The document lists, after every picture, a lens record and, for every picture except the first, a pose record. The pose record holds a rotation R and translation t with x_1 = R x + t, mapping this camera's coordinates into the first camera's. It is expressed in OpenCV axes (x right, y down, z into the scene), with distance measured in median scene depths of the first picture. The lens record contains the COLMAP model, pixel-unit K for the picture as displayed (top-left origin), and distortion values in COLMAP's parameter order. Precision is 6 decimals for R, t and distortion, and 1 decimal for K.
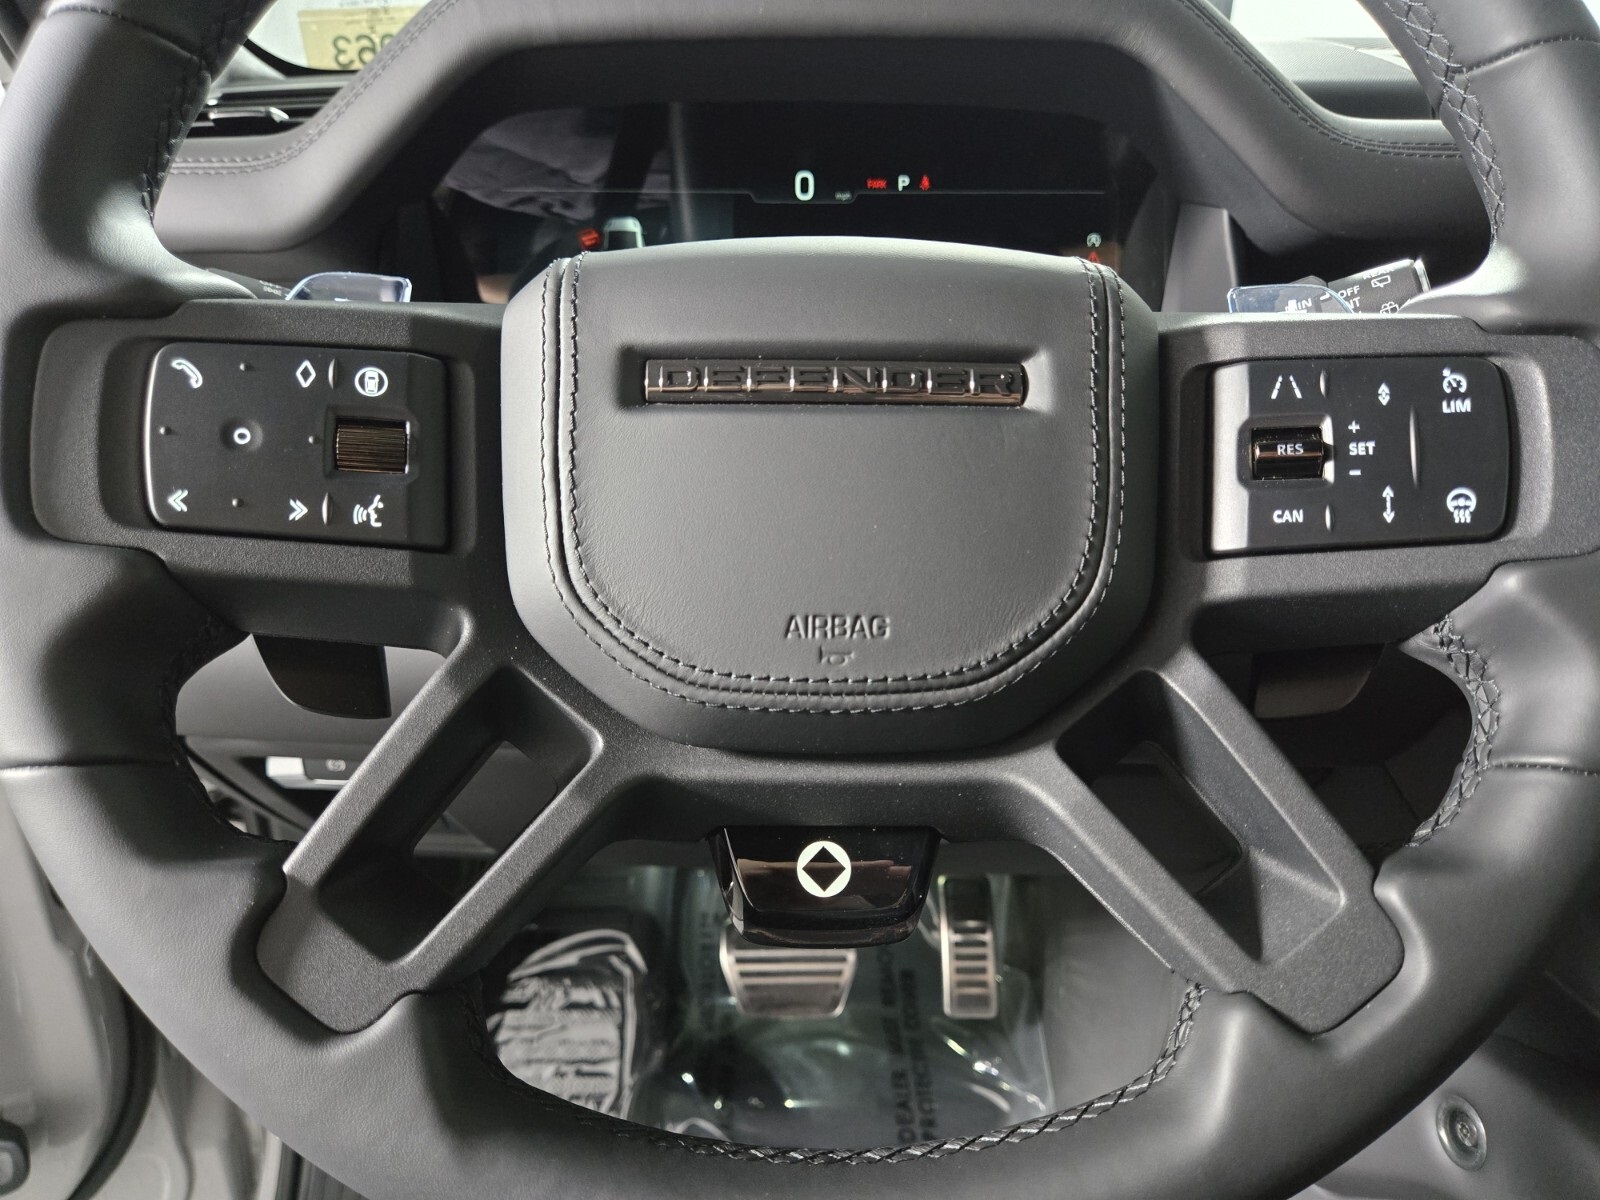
lens RADIAL K [[1055.5, 0, 800.0], [0, 1055.5, 600.0], [0, 0, 1]] dist [0.003390, -0.001422]
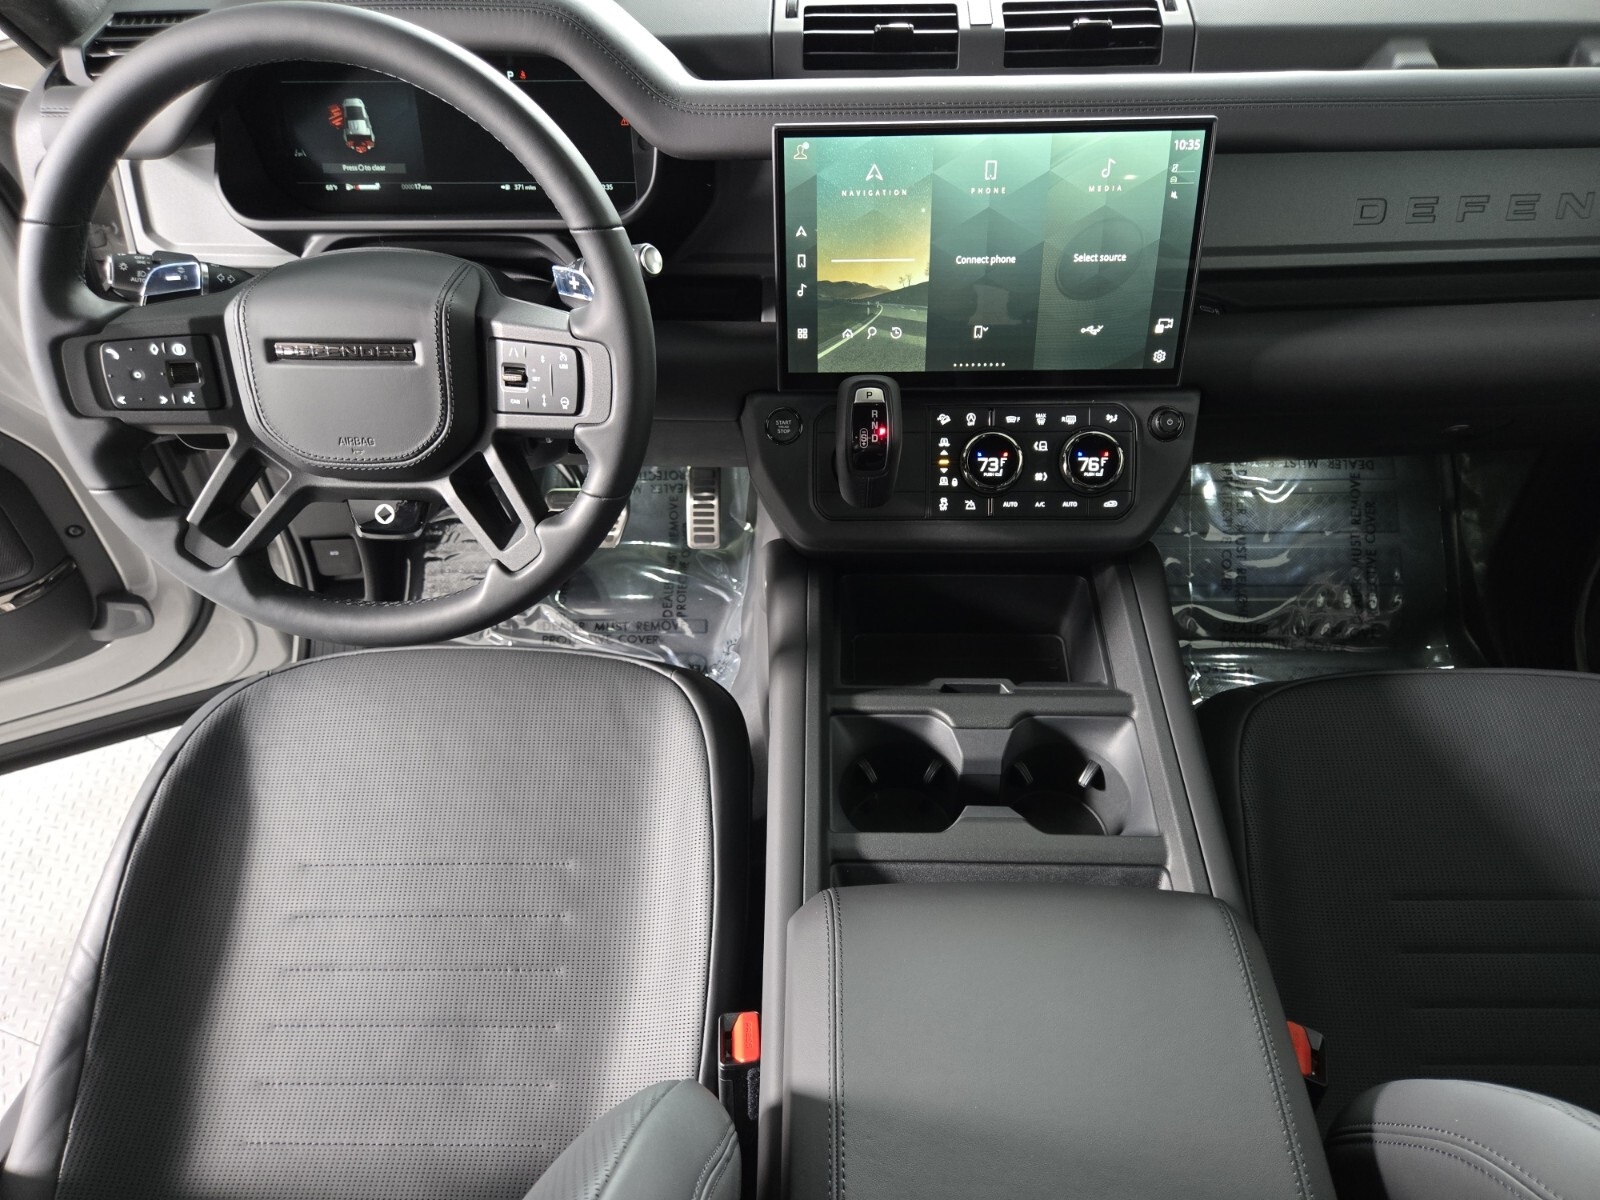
lens RADIAL K [[1084.7, 0, 800.0], [0, 1084.7, 600.0], [0, 0, 1]] dist [0.069534, -0.056742]
pose [[0.998836, 0.013009, -0.046446, 1.377142], [0.008063, 0.904359, 0.426696, -0.844803], [0.047555, -0.426573, 0.903202, -1.831263]]
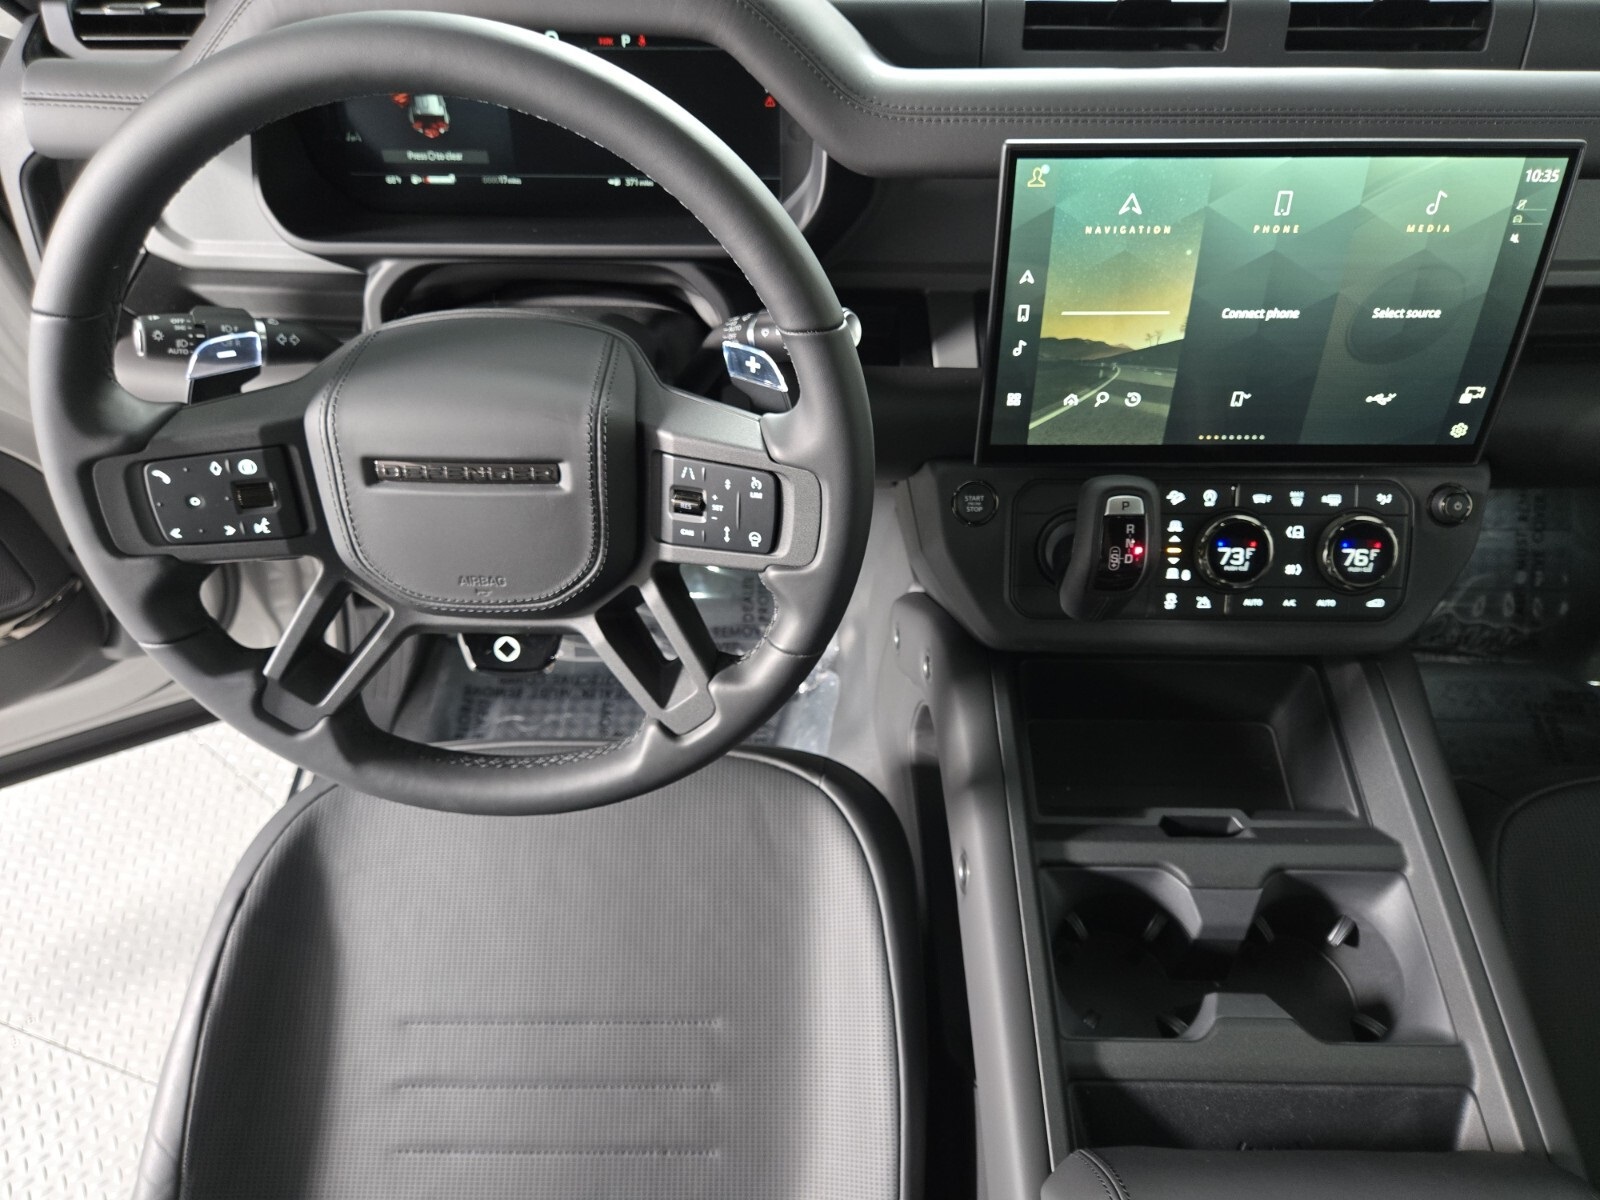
lens RADIAL K [[1098.2, 0, 806.6], [0, 1098.2, 598.0], [0, 0, 1]] dist [0.055766, -0.055677]
pose [[0.999573, 0.018955, -0.022246, 0.769489], [-0.004187, 0.846186, 0.532871, -1.184055], [0.028924, -0.532550, 0.845904, -0.984910]]
